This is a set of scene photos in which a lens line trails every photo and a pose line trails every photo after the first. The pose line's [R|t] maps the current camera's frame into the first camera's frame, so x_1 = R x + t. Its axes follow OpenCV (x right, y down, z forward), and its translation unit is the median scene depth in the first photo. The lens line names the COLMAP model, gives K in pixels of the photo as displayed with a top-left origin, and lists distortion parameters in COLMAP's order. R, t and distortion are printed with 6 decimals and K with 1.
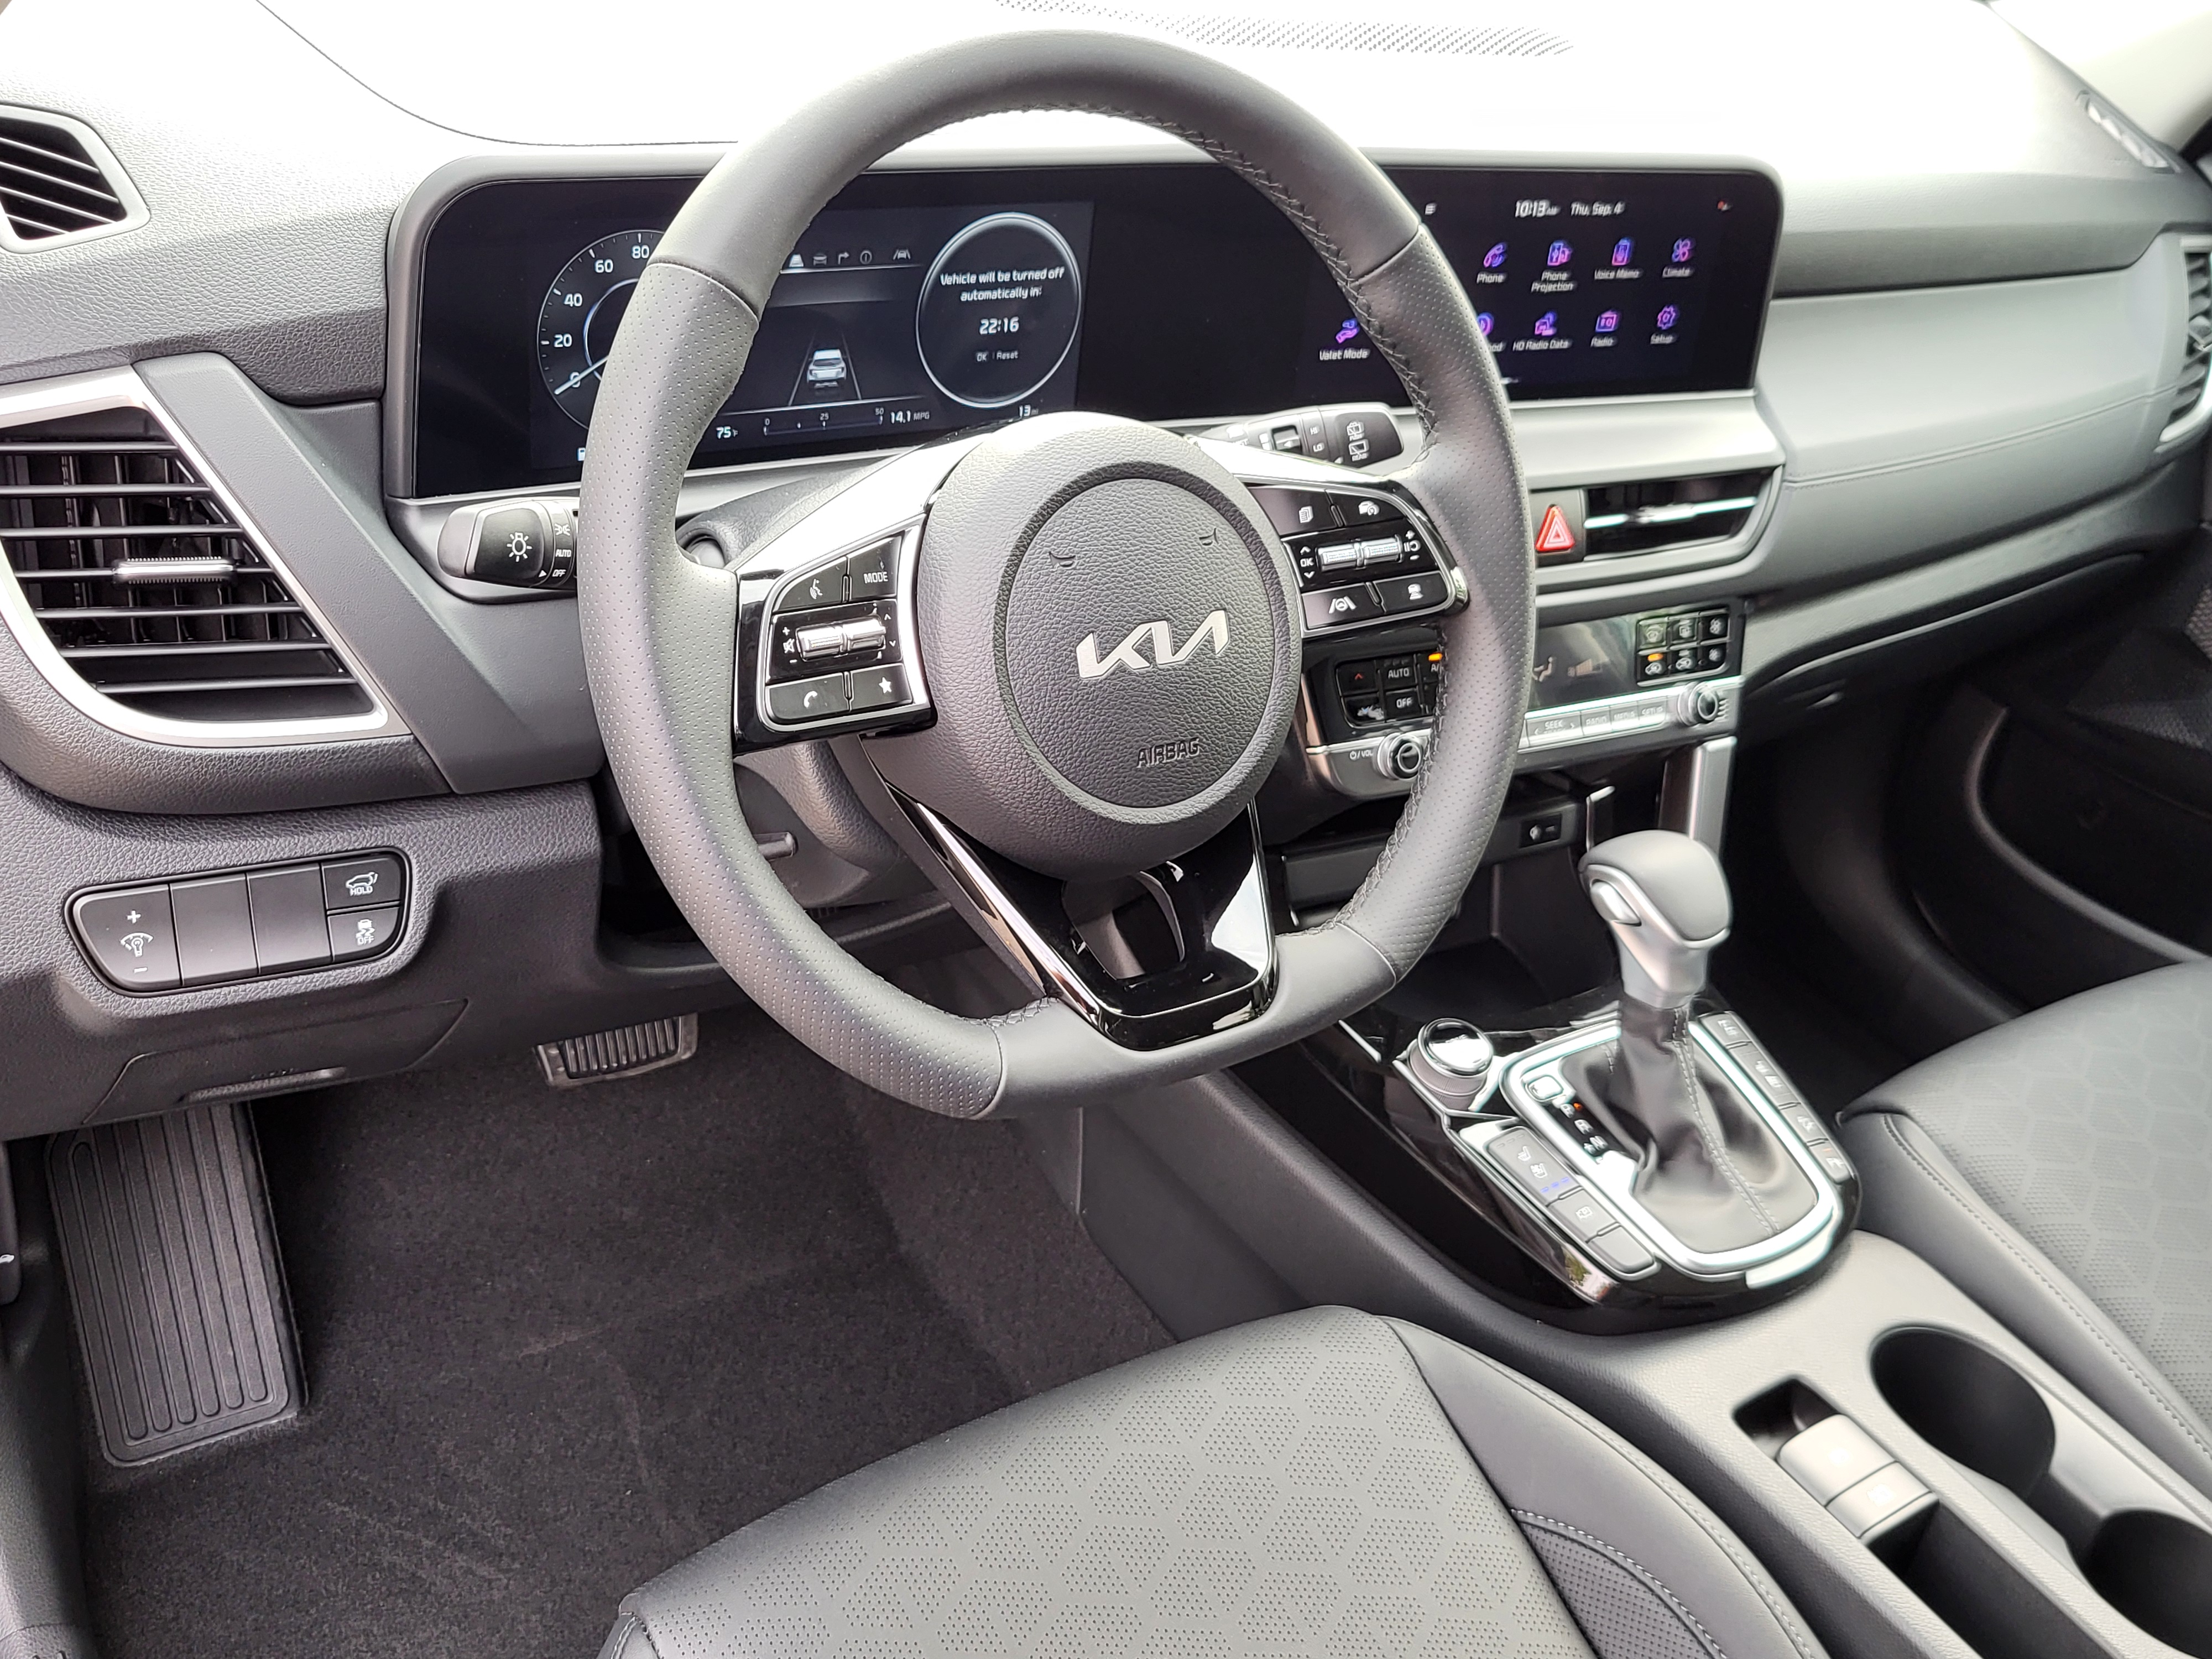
lens RADIAL K [[2231.7, 0, 1161.7], [0, 2231.7, 827.7], [0, 0, 1]] dist [0.013420, 0.009480]
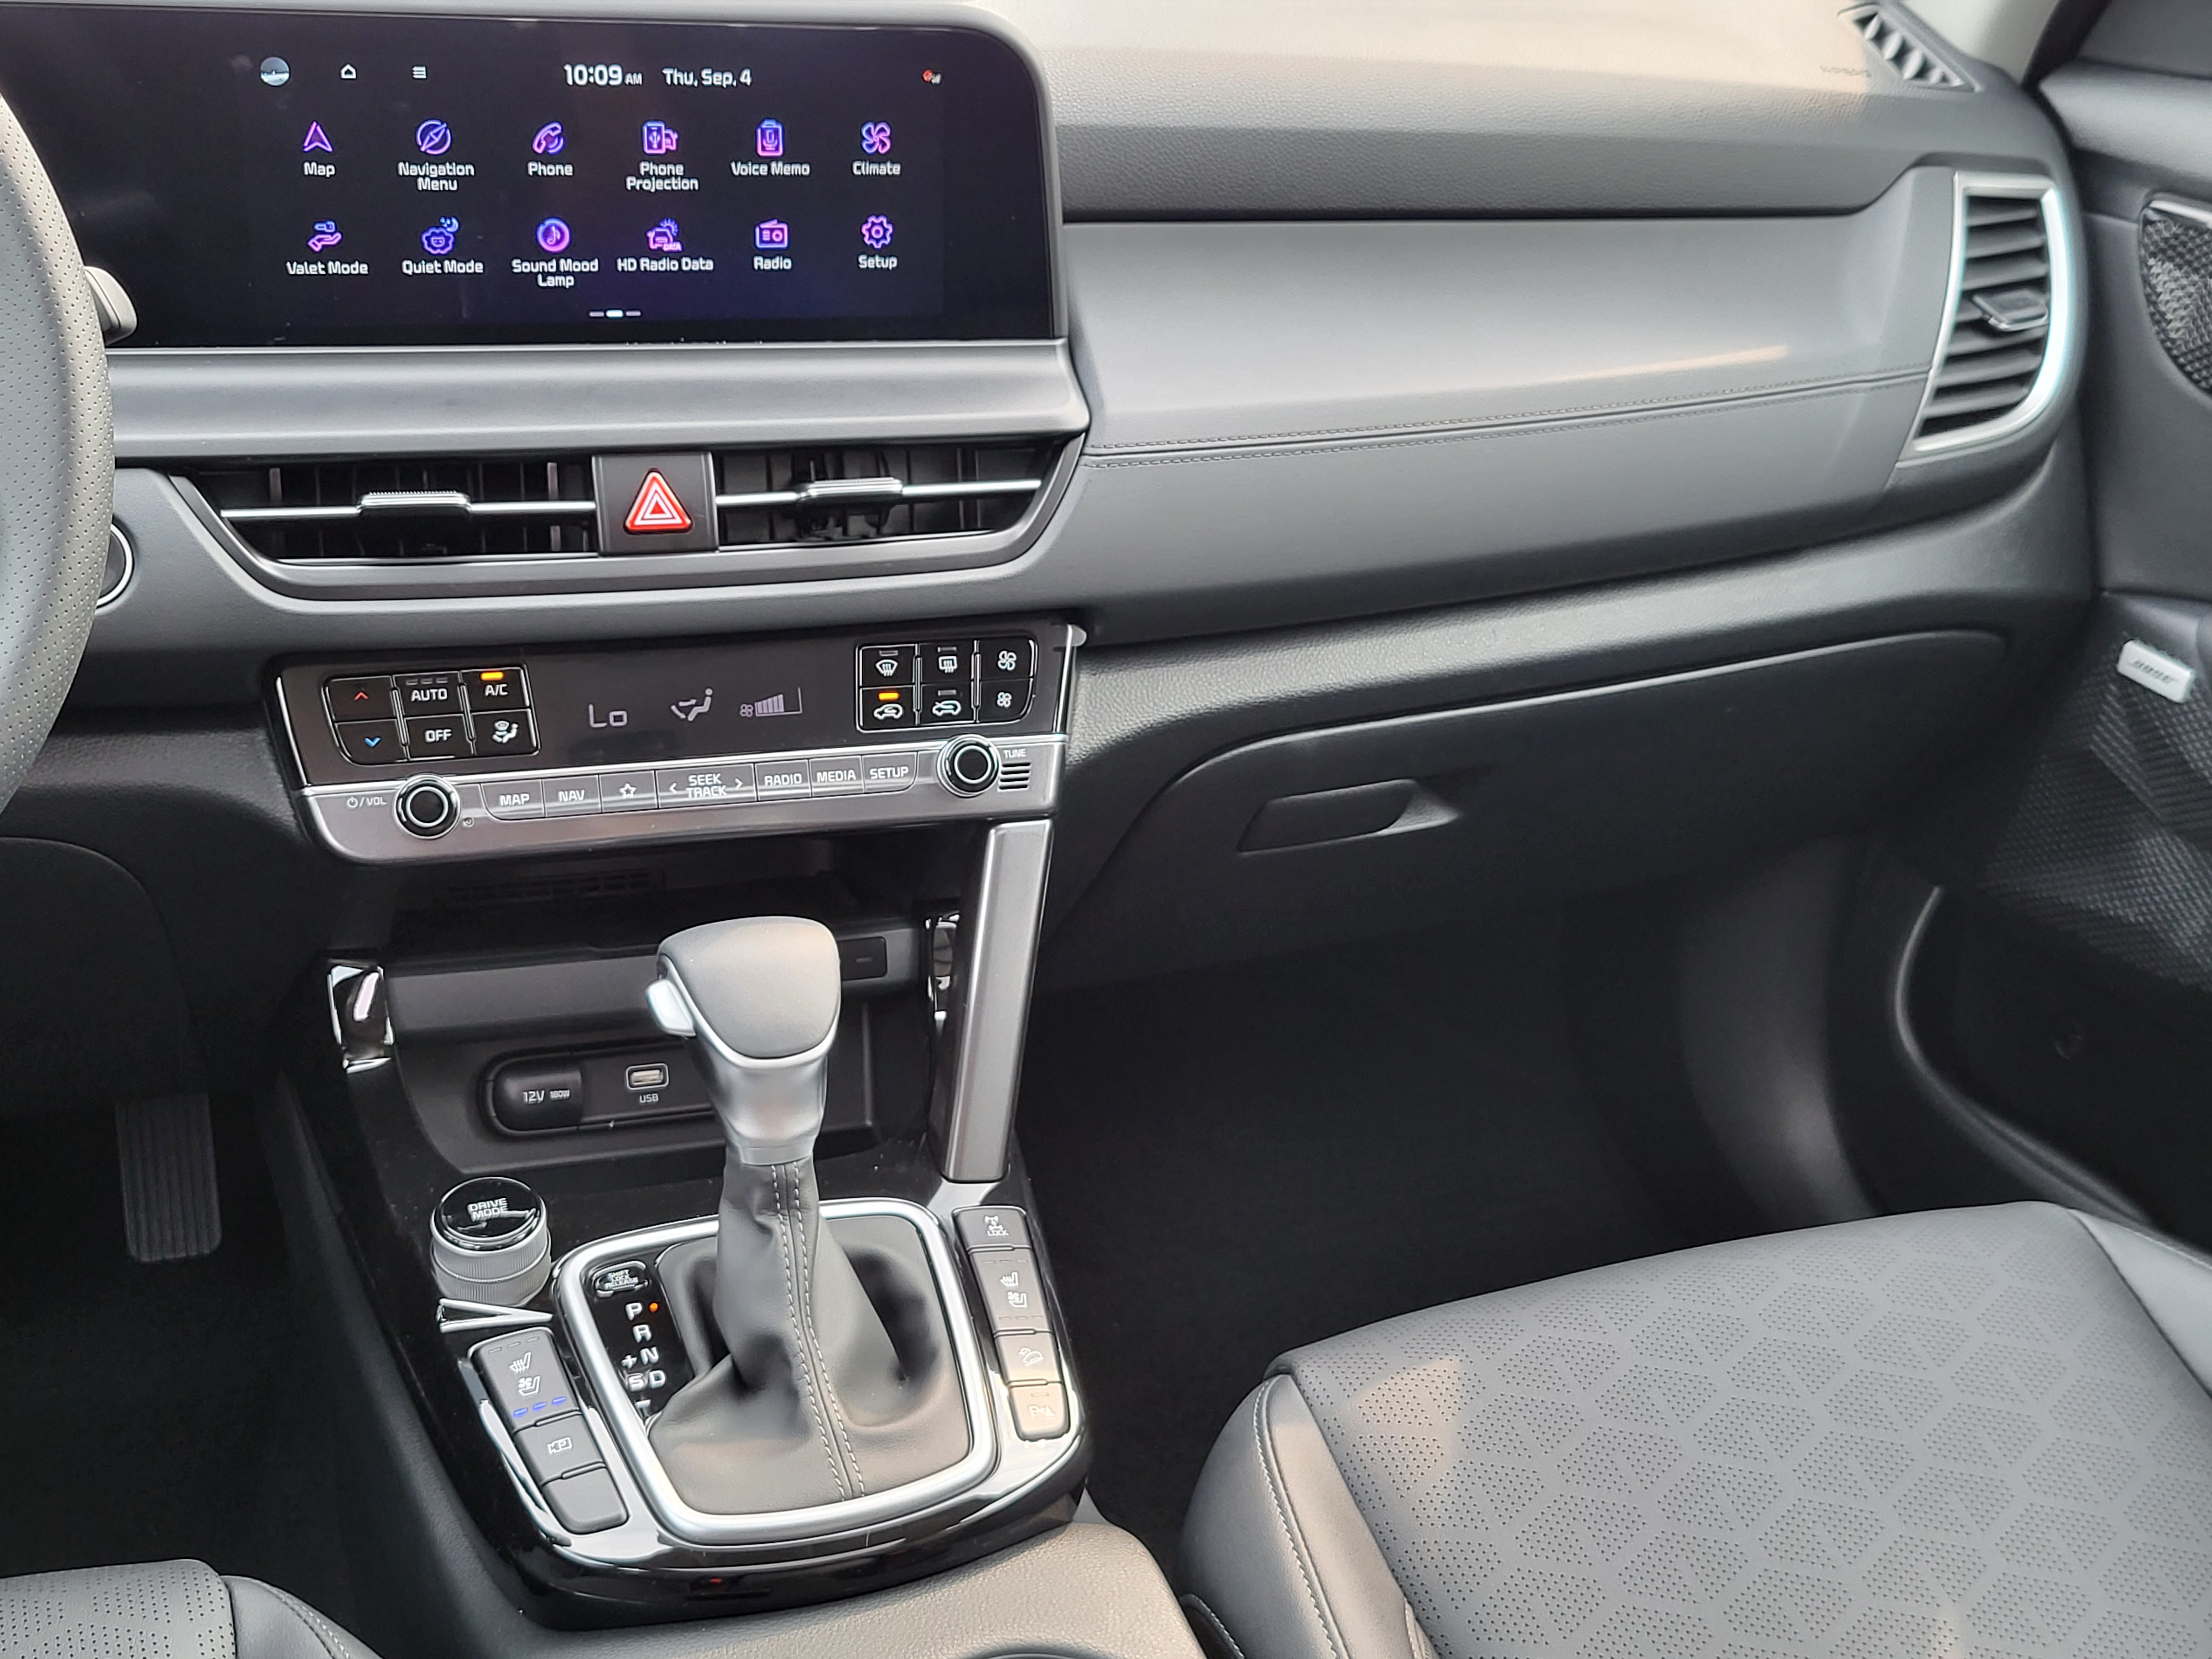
lens RADIAL K [[2740.2, 0, 1185.0], [0, 2740.2, 835.0], [0, 0, 1]] dist [-0.000237, 0.075232]
pose [[0.972539, -0.003772, -0.232709, 0.647574], [-0.030994, 0.988863, -0.145562, 0.116179], [0.230666, 0.148778, 0.961592, 0.227107]]
